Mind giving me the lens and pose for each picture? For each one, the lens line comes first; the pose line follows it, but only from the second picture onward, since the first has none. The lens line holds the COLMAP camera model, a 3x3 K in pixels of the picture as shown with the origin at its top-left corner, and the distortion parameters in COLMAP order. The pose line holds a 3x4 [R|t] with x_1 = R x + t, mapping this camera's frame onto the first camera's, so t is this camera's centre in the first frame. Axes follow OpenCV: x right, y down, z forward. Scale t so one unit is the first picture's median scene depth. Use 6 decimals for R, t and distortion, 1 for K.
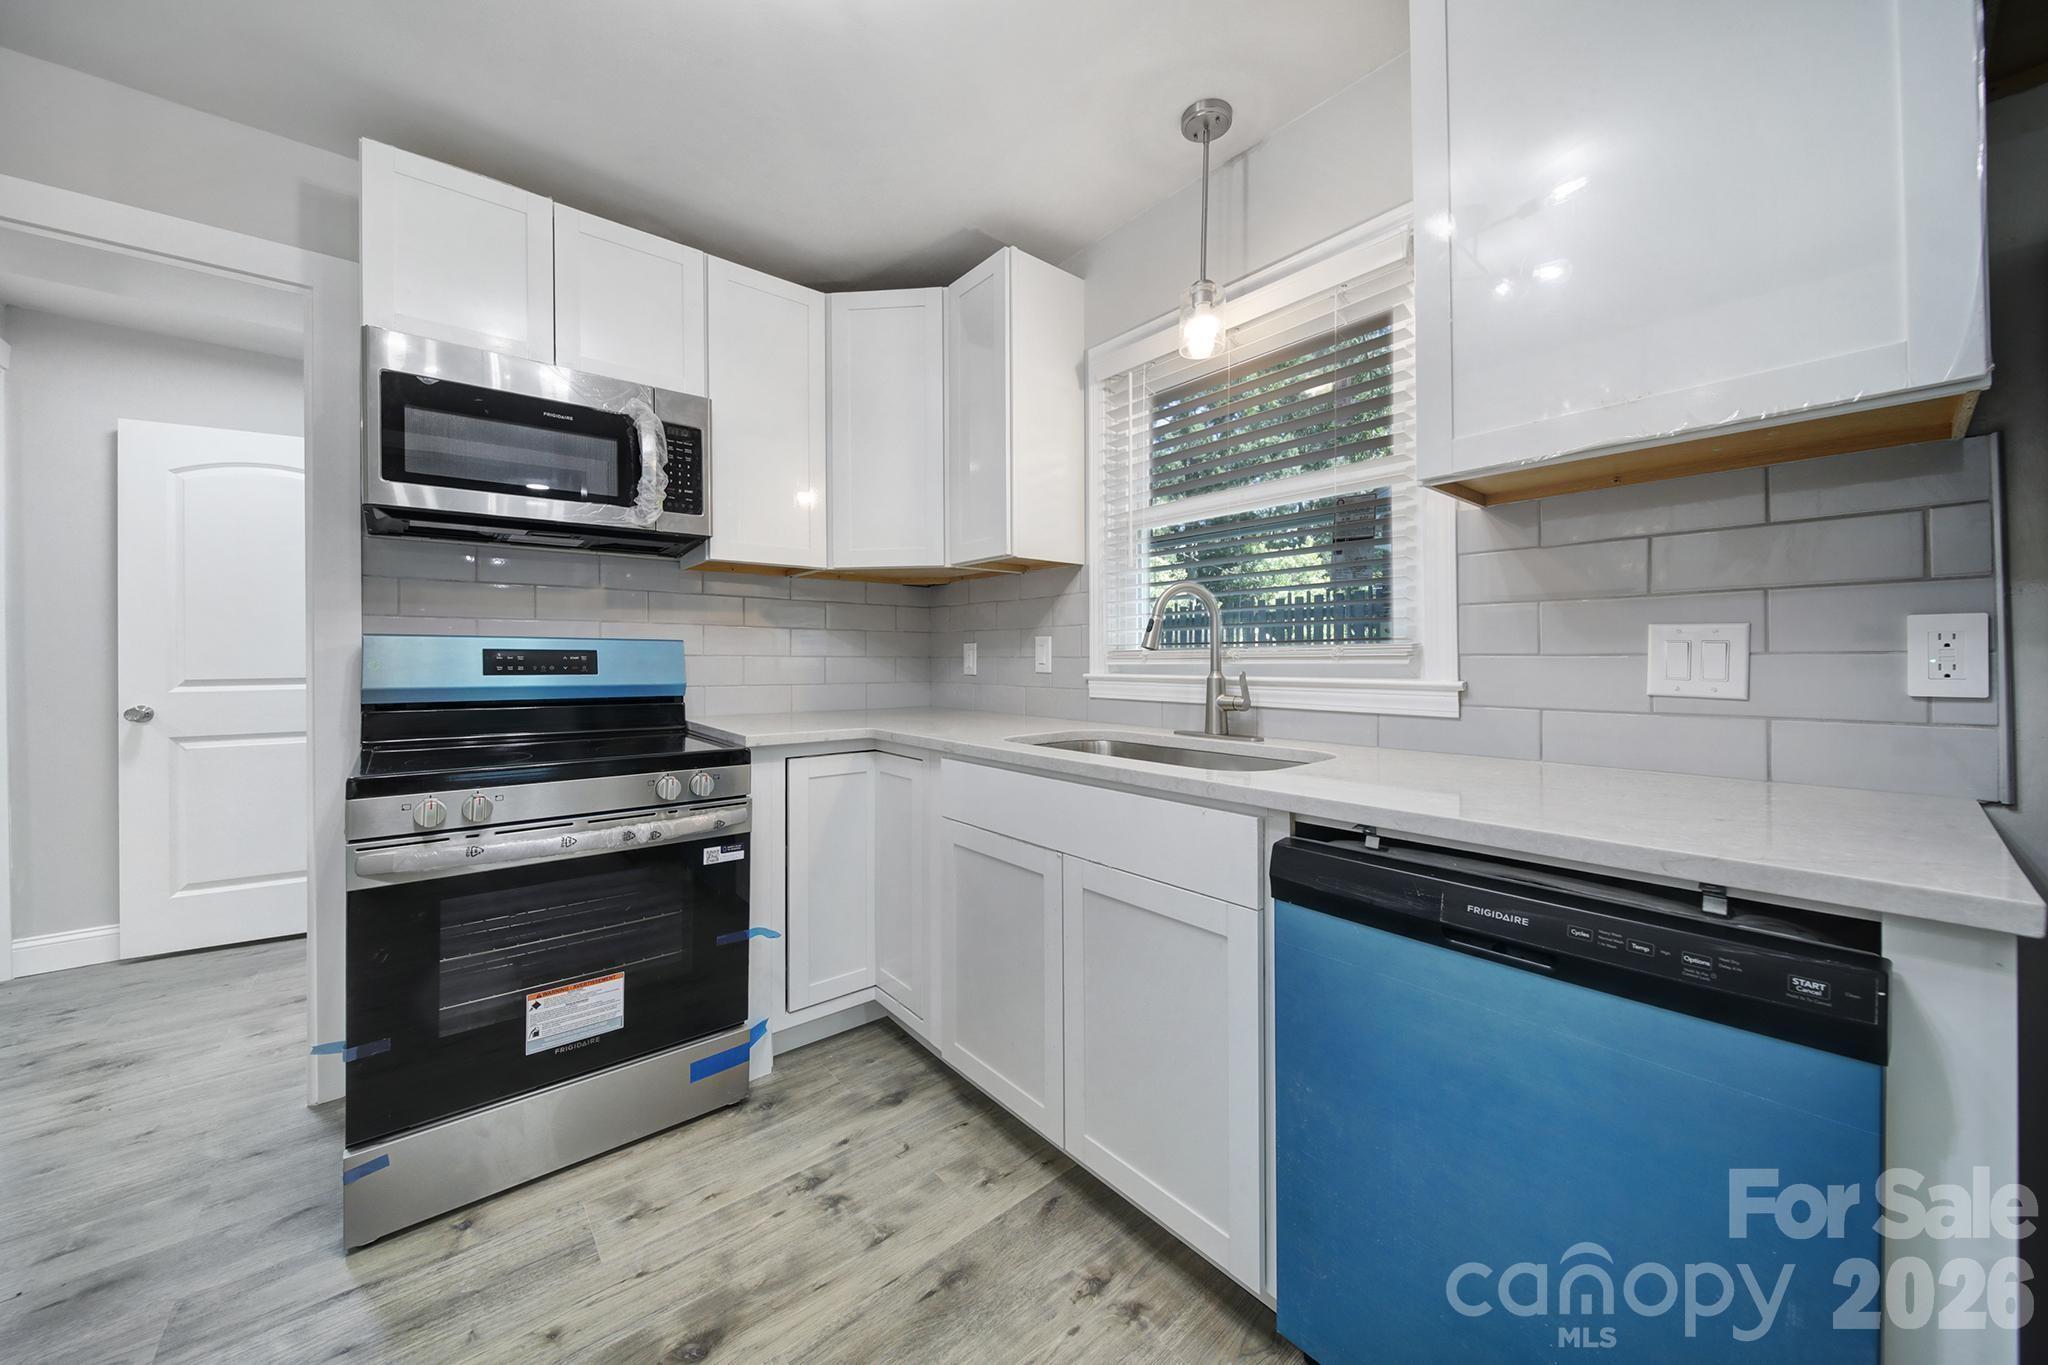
lens RADIAL K [[720.6, 0, 1012.6], [0, 720.6, 654.1], [0, 0, 1]] dist [0.001402, -0.001827]
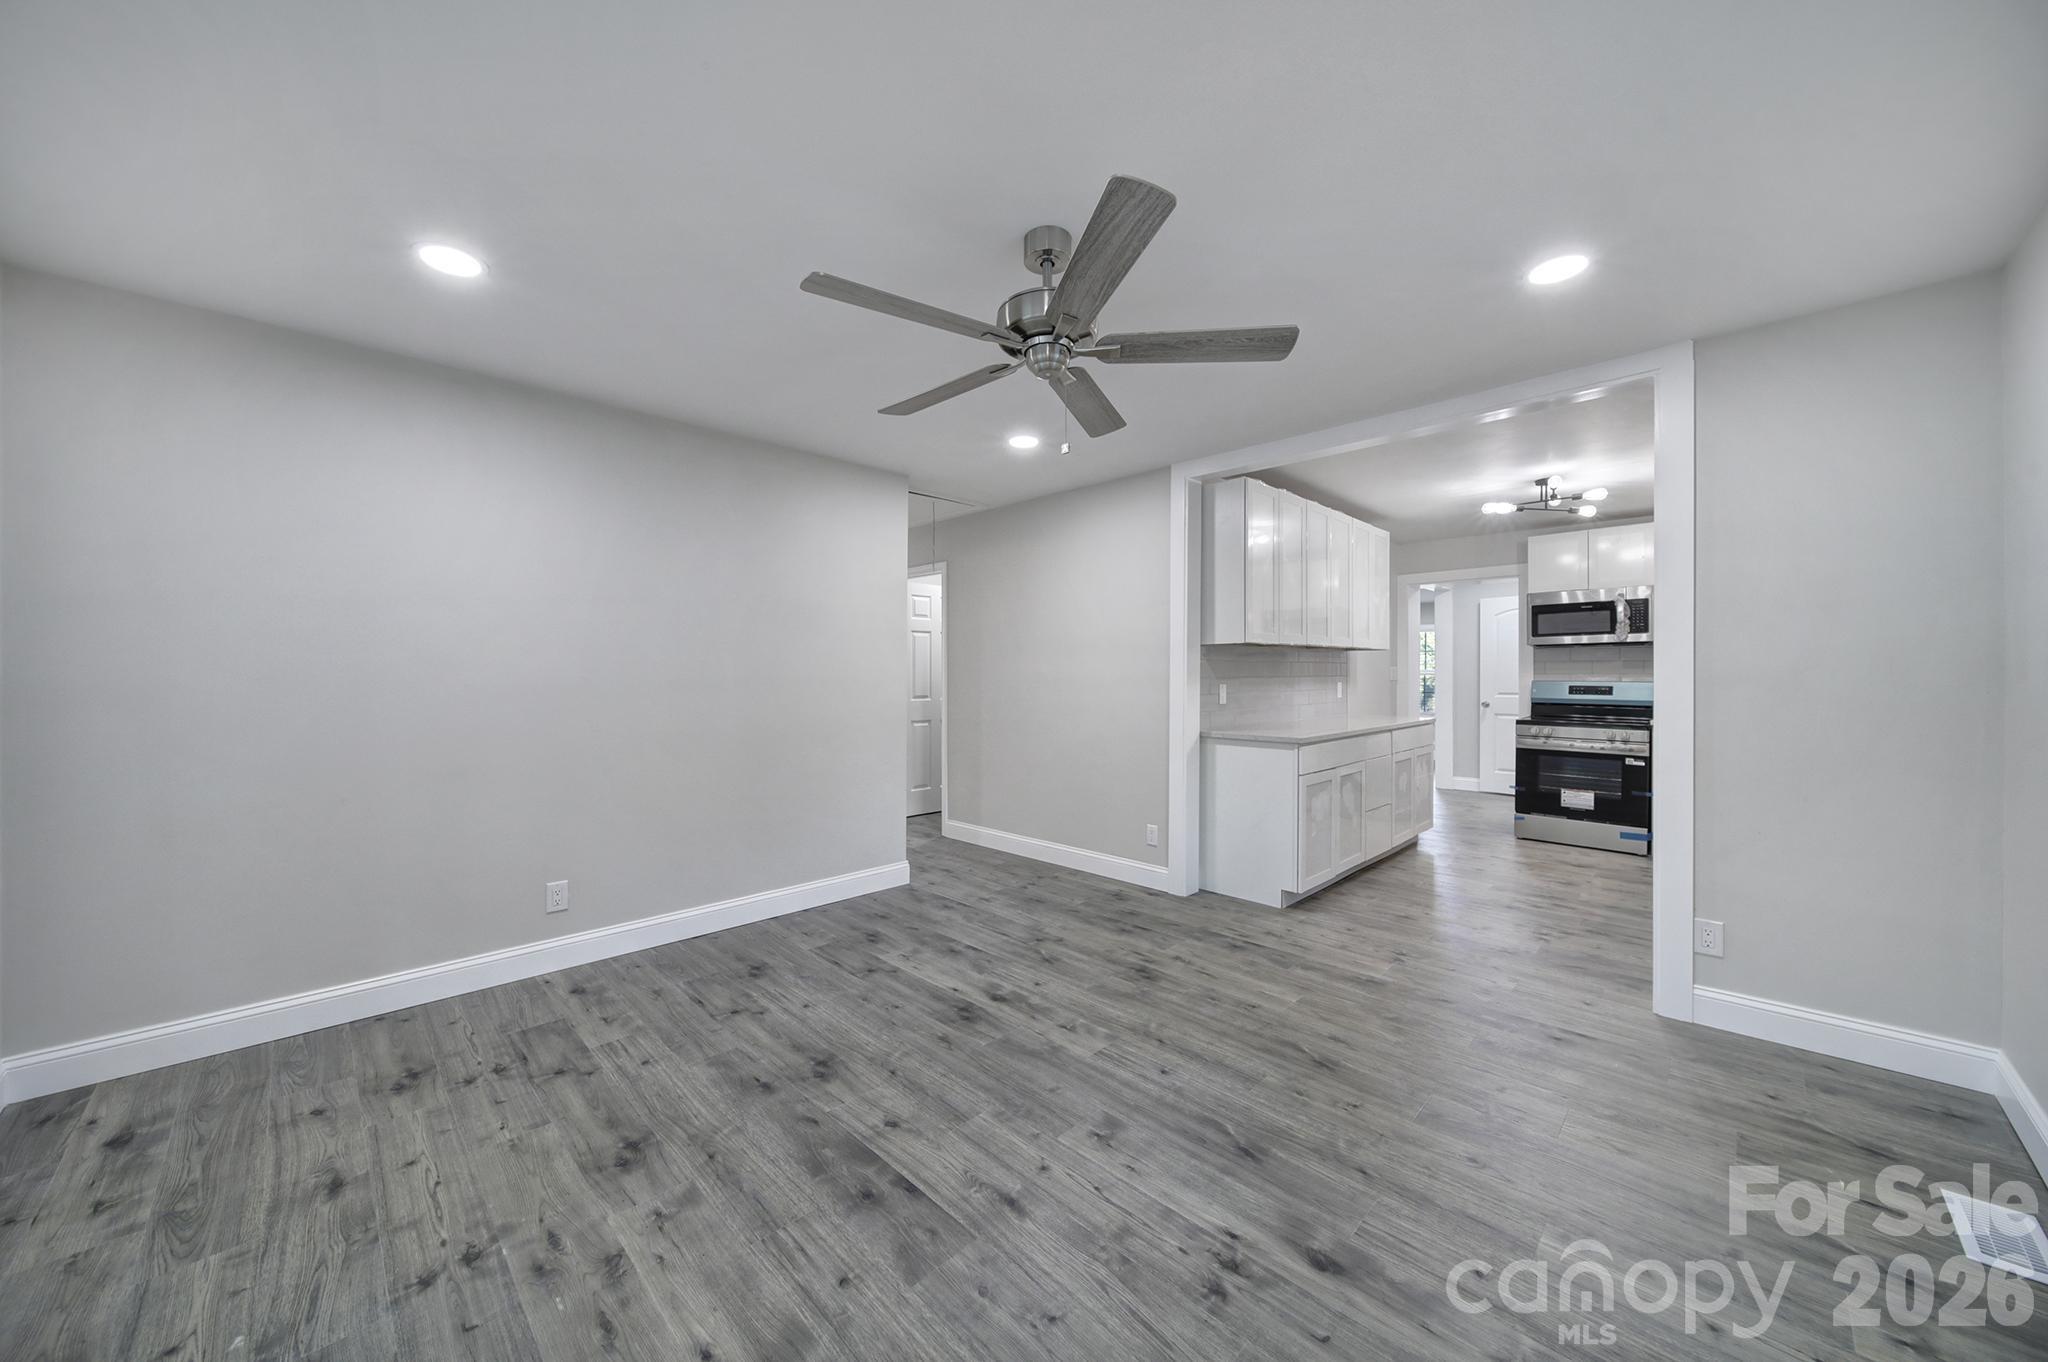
lens RADIAL K [[720.6, 0, 1025.7], [0, 720.6, 682.6], [0, 0, 1]] dist [0.001402, -0.001827]
pose [[0.098256, 0.016032, -0.995032, 2.004400], [0.007351, 0.999831, 0.016835, -0.085450], [0.995134, -0.008969, 0.098121, -1.512017]]
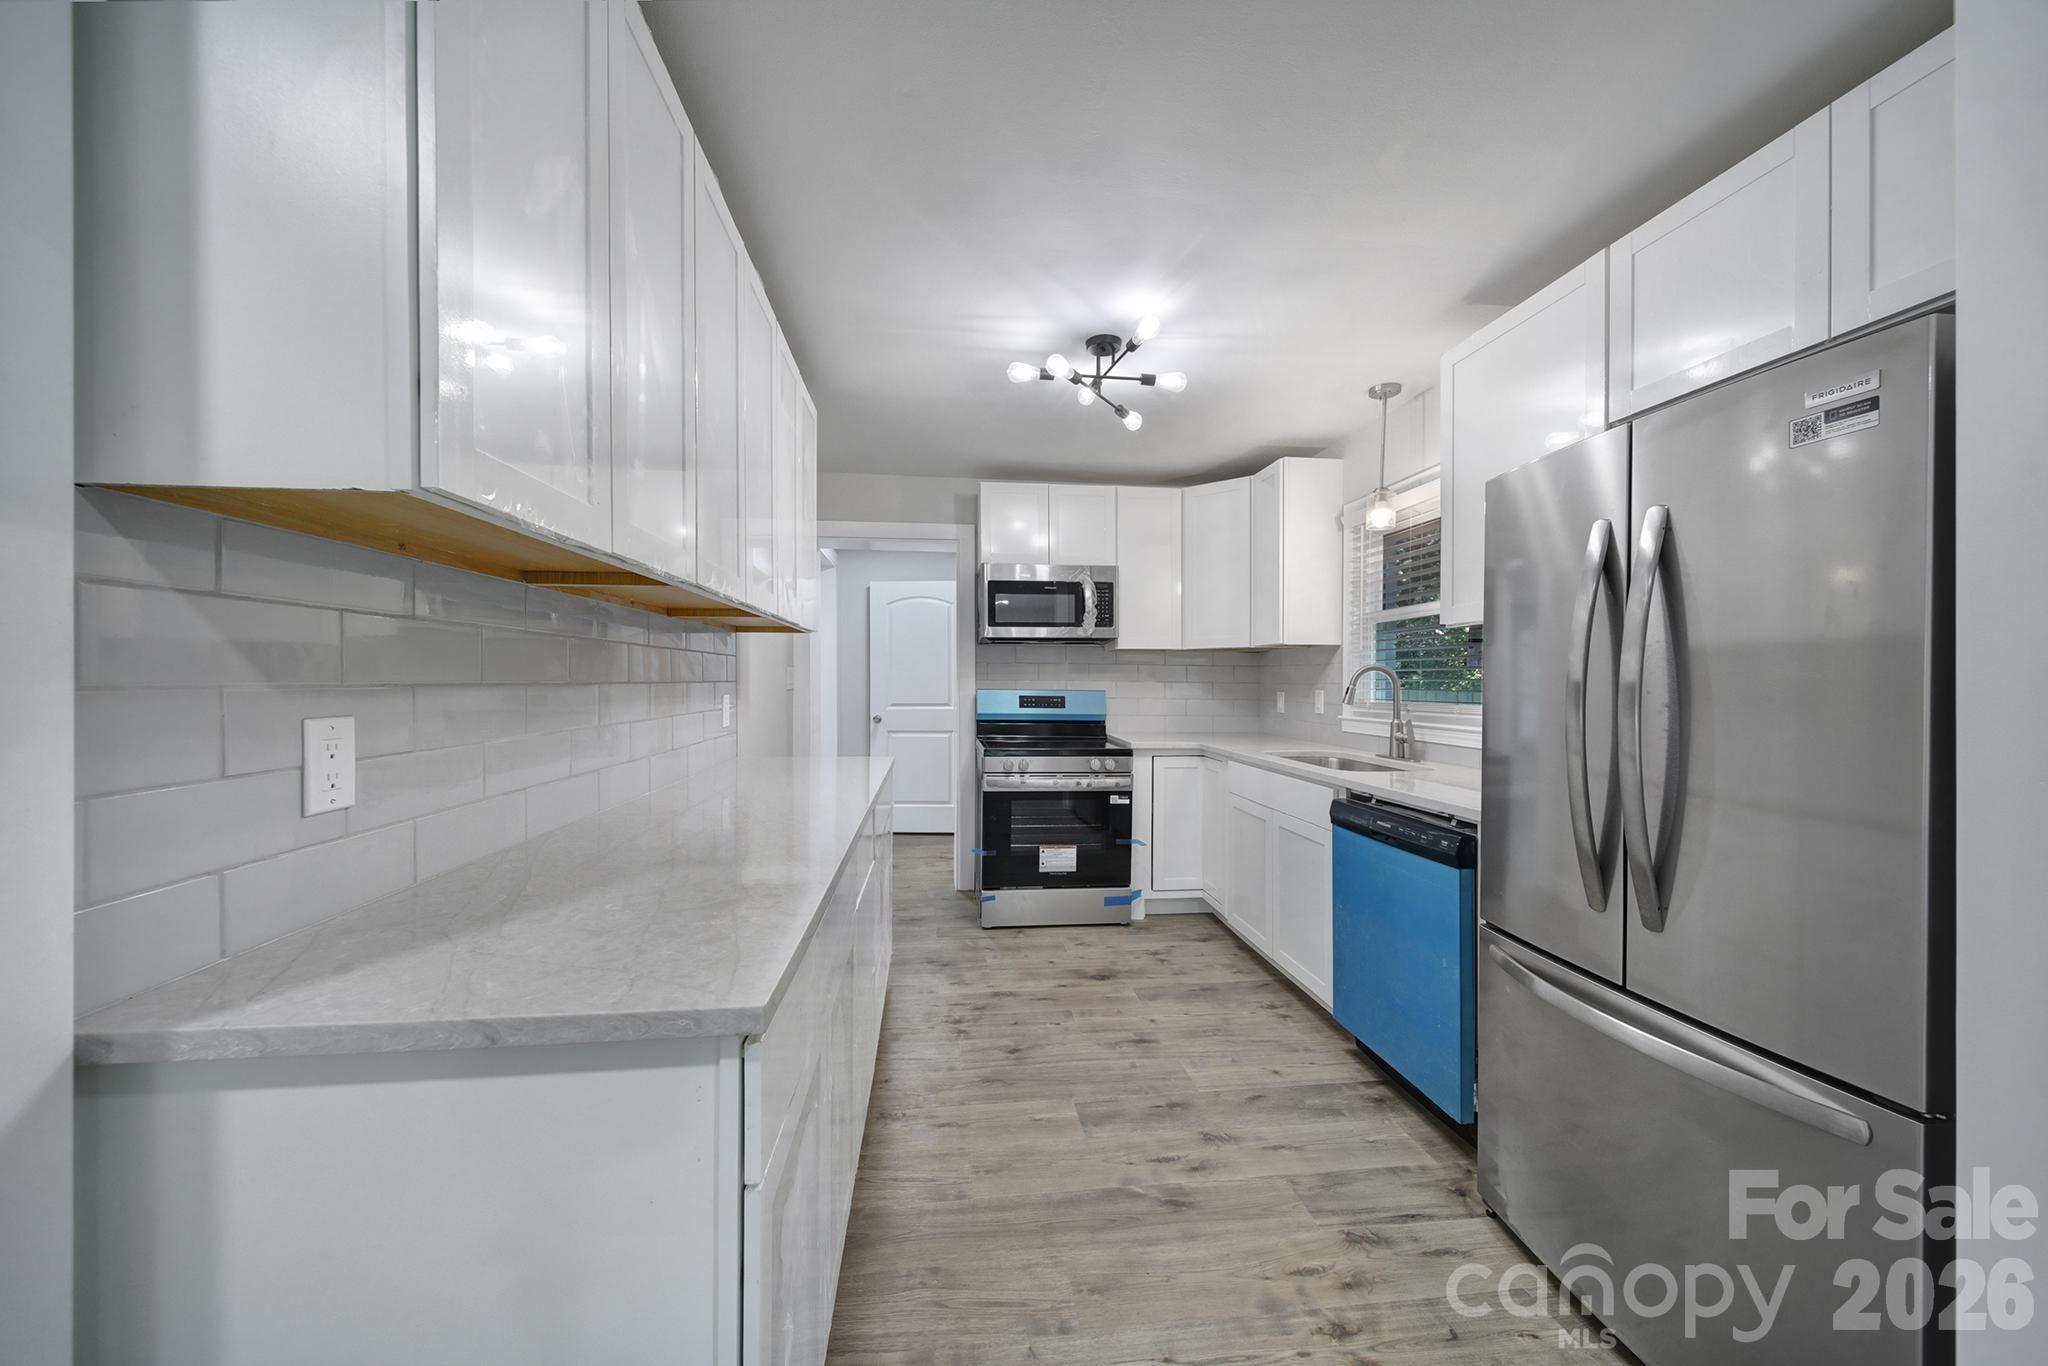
lens RADIAL K [[720.6, 0, 1020.3], [0, 720.6, 683.4], [0, 0, 1]] dist [0.001402, -0.001827]
pose [[0.839450, 0.009870, -0.543347, 0.442731], [-0.004651, 0.999929, 0.010979, -0.068306], [0.543417, -0.006689, 0.839436, -0.816446]]
